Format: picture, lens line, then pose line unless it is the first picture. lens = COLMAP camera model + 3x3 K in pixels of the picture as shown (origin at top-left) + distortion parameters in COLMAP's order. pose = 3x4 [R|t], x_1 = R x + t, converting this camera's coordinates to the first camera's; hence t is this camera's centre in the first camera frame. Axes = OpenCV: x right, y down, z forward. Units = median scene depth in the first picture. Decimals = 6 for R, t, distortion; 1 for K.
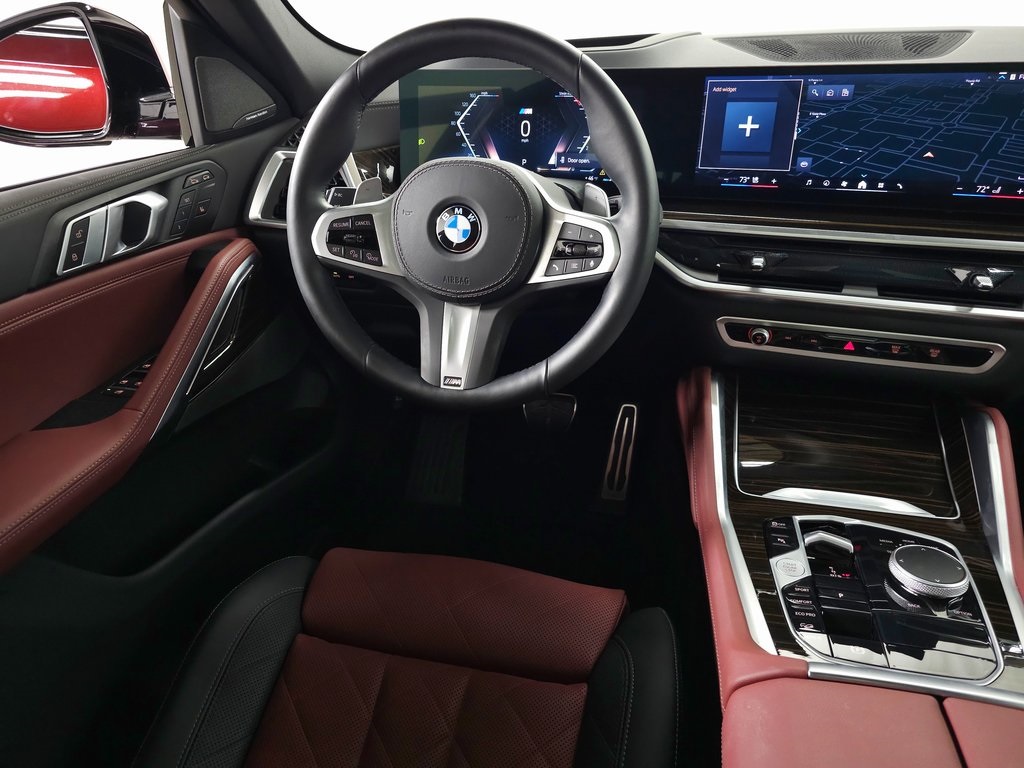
lens RADIAL K [[712.7, 0, 495.4], [0, 712.7, 390.1], [0, 0, 1]] dist [0.052119, -0.058854]
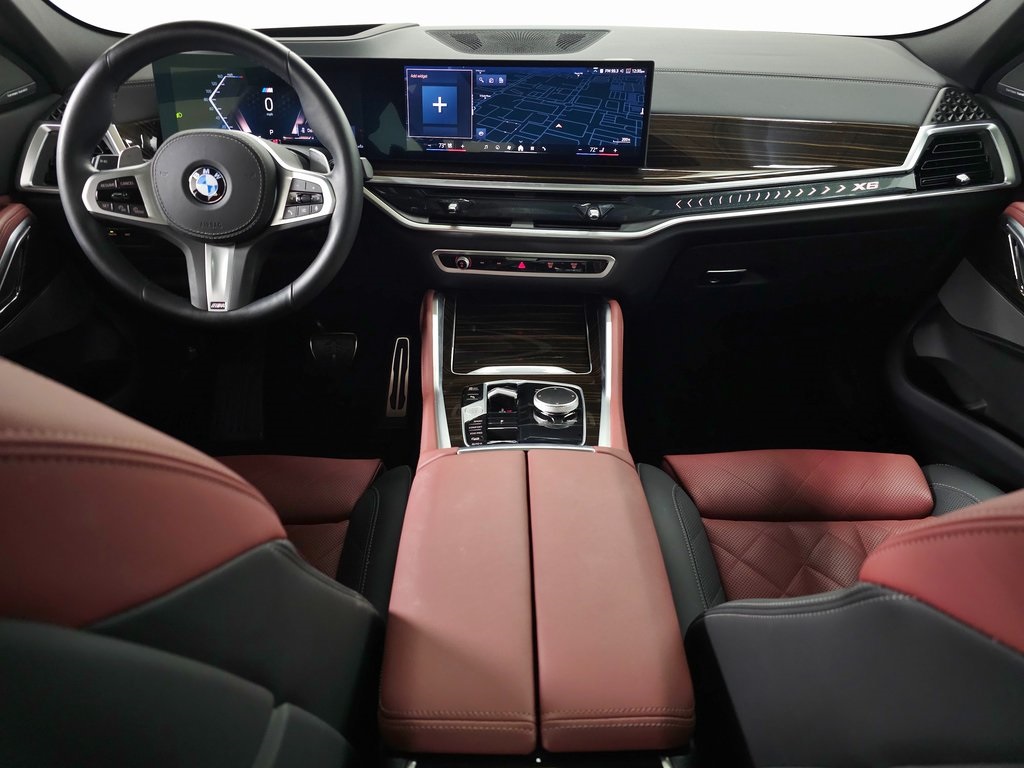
lens RADIAL K [[691.8, 0, 500.5], [0, 691.8, 388.0], [0, 0, 1]] dist [0.041670, -0.038254]
pose [[0.963455, -0.101486, 0.247901, 0.091988], [0.090262, 0.994328, 0.056261, 0.098842], [-0.252205, -0.031829, 0.967150, -0.310377]]
